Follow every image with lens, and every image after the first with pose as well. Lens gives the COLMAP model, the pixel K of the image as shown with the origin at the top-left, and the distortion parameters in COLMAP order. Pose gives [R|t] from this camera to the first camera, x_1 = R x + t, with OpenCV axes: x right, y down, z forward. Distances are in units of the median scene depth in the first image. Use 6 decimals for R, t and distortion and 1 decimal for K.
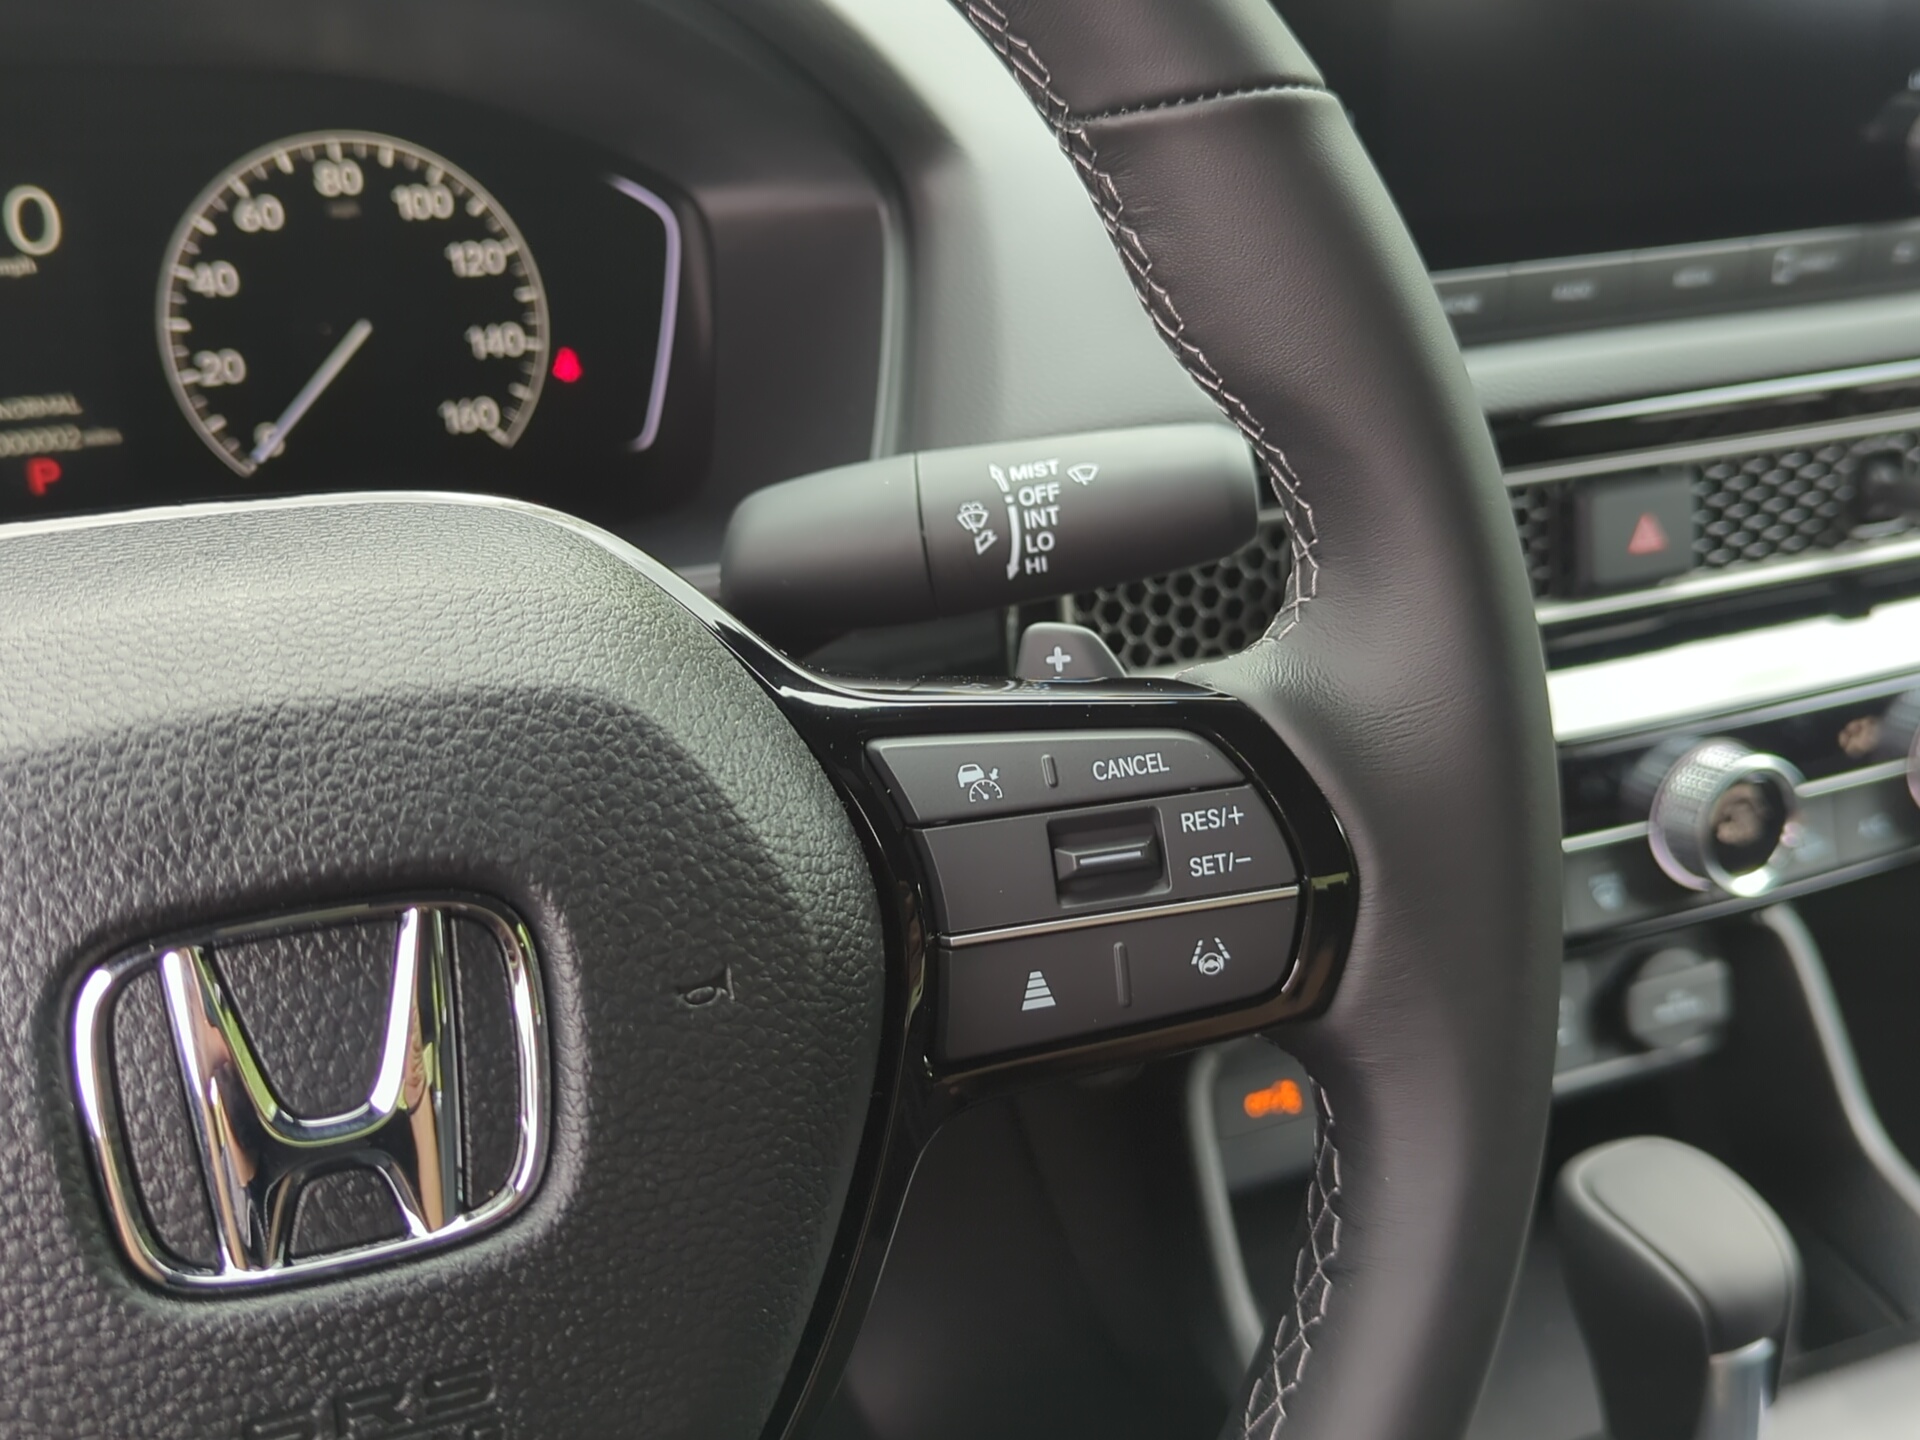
lens RADIAL K [[2250.9, 0, 968.2], [0, 2250.9, 688.6], [0, 0, 1]] dist [0.068358, -0.134001]
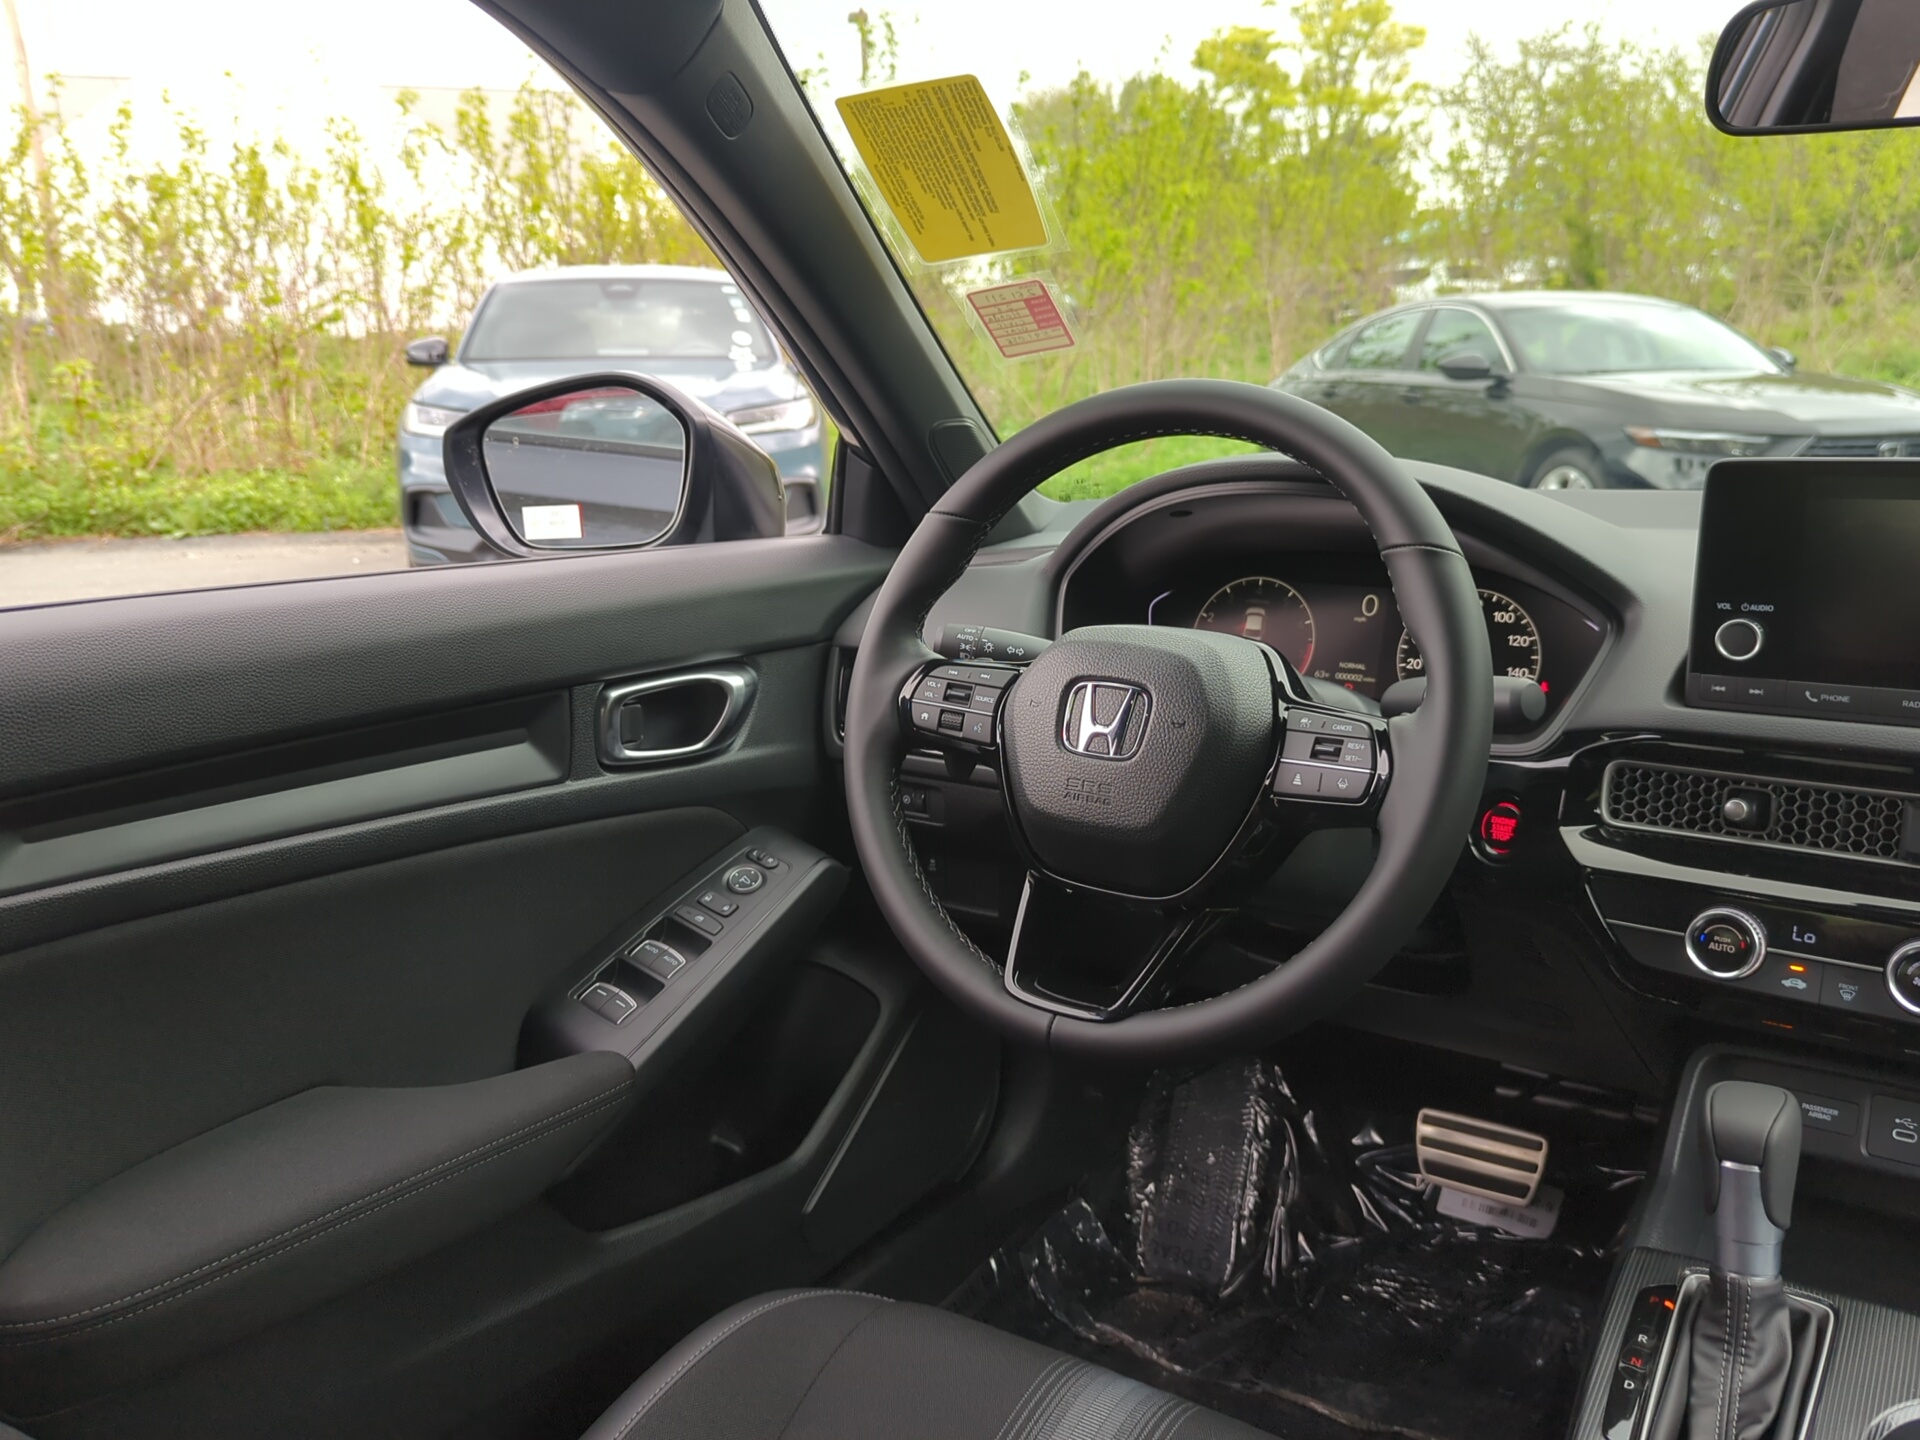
lens RADIAL K [[1569.7, 0, 977.5], [0, 1569.7, 693.7], [0, 0, 1]] dist [0.073338, -0.070186]
pose [[0.504991, 0.137483, -0.852105, 2.214569], [-0.331813, 0.942290, -0.044611, 0.329575], [0.796797, 0.305267, 0.521466, -0.891089]]
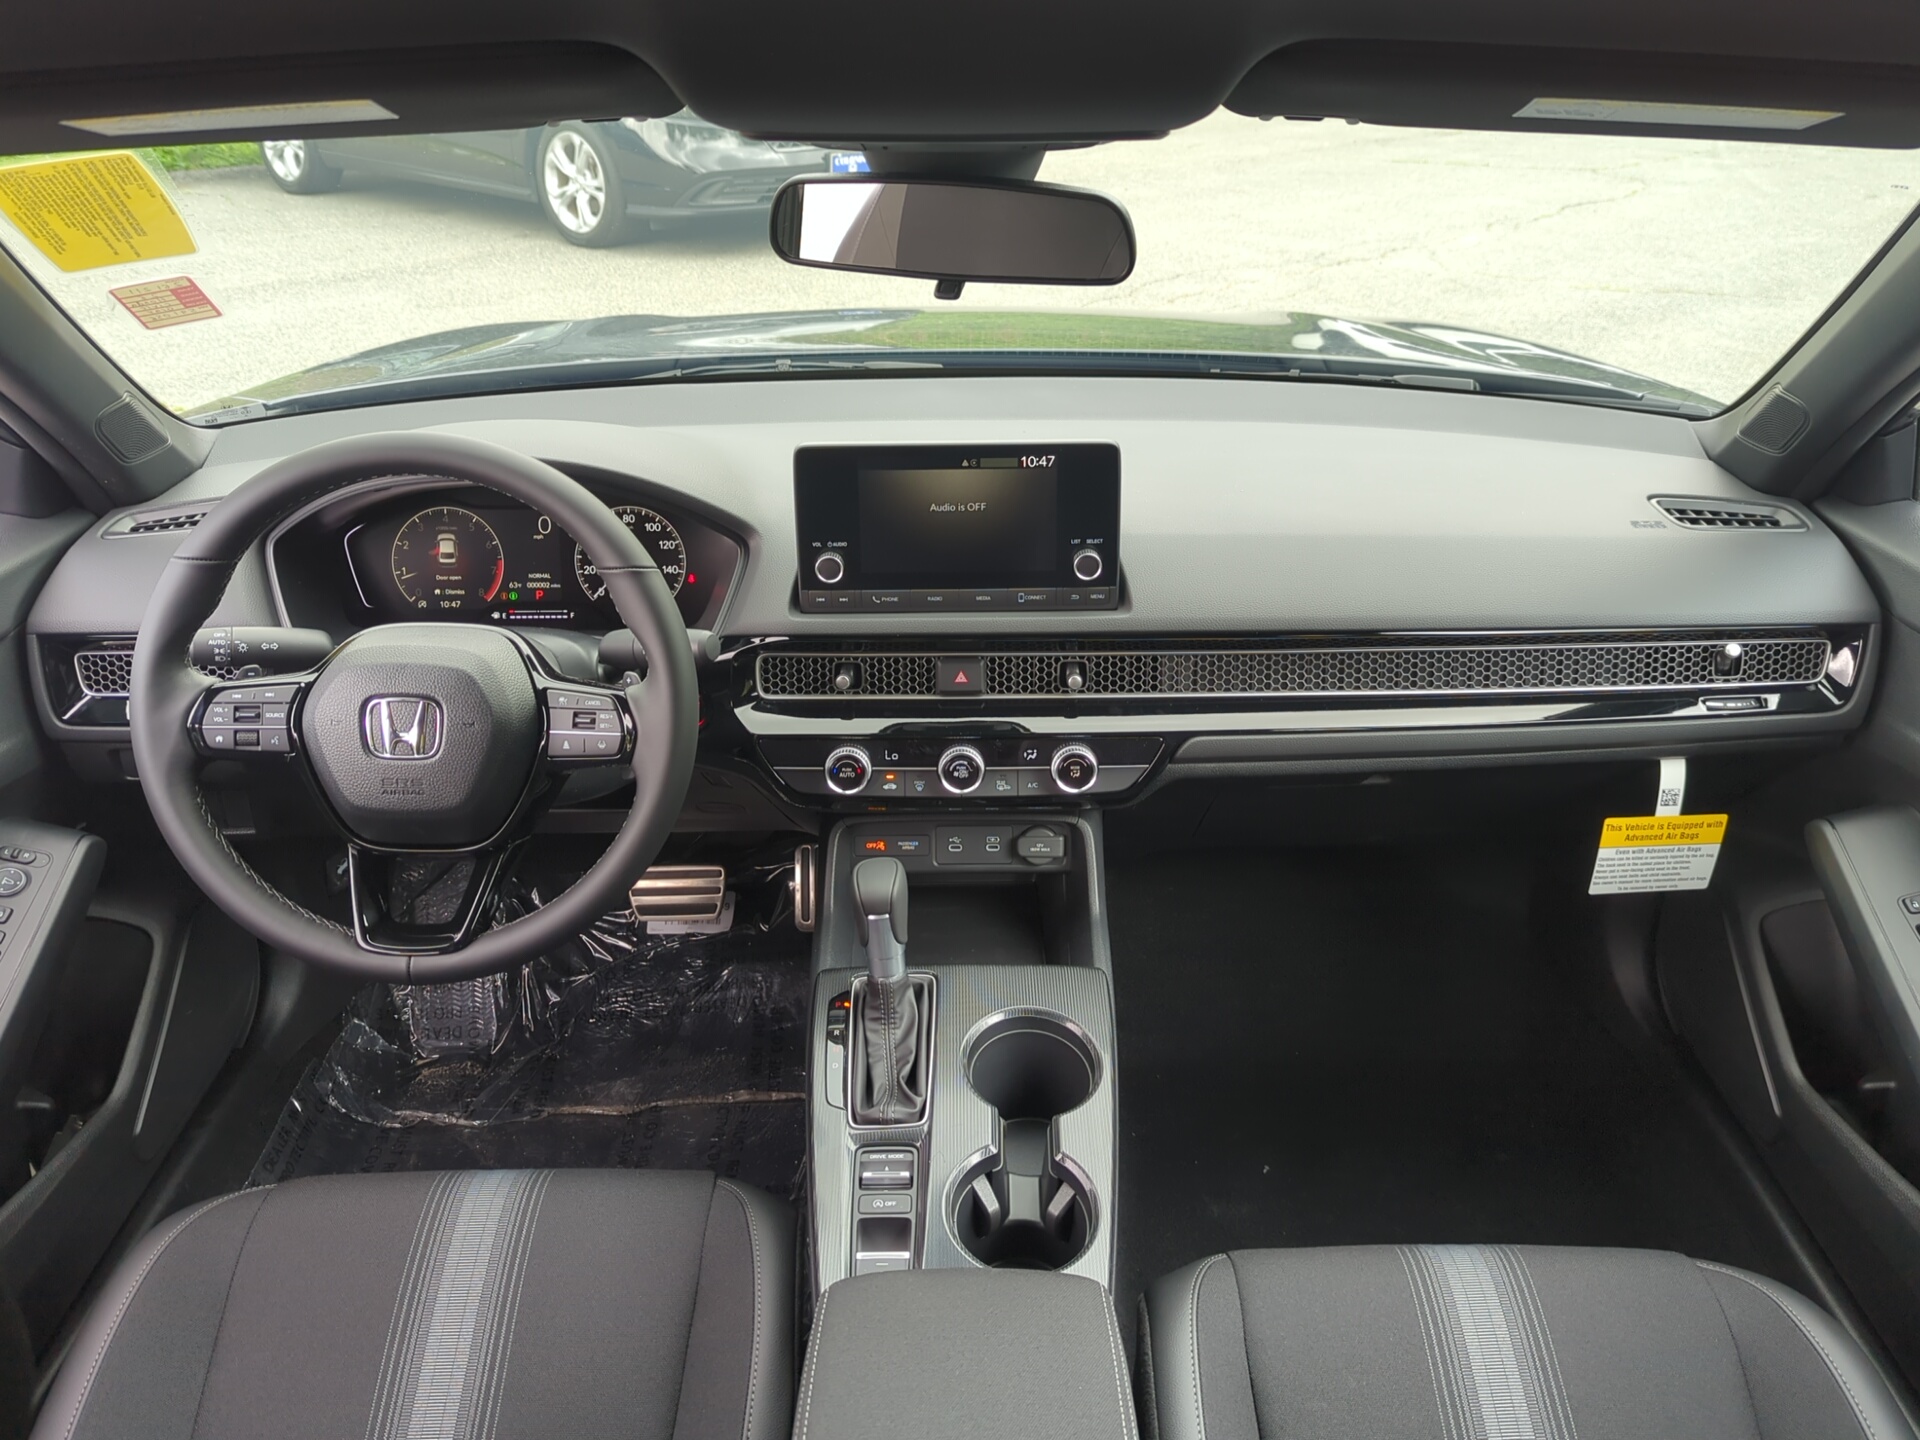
lens RADIAL K [[1569.7, 0, 977.5], [0, 1569.7, 693.7], [0, 0, 1]] dist [0.073338, -0.070186]
pose [[0.905093, 0.155074, -0.395928, 2.528508], [-0.152923, 0.987537, 0.037210, -0.282434], [0.396764, 0.026868, 0.917528, -2.077937]]
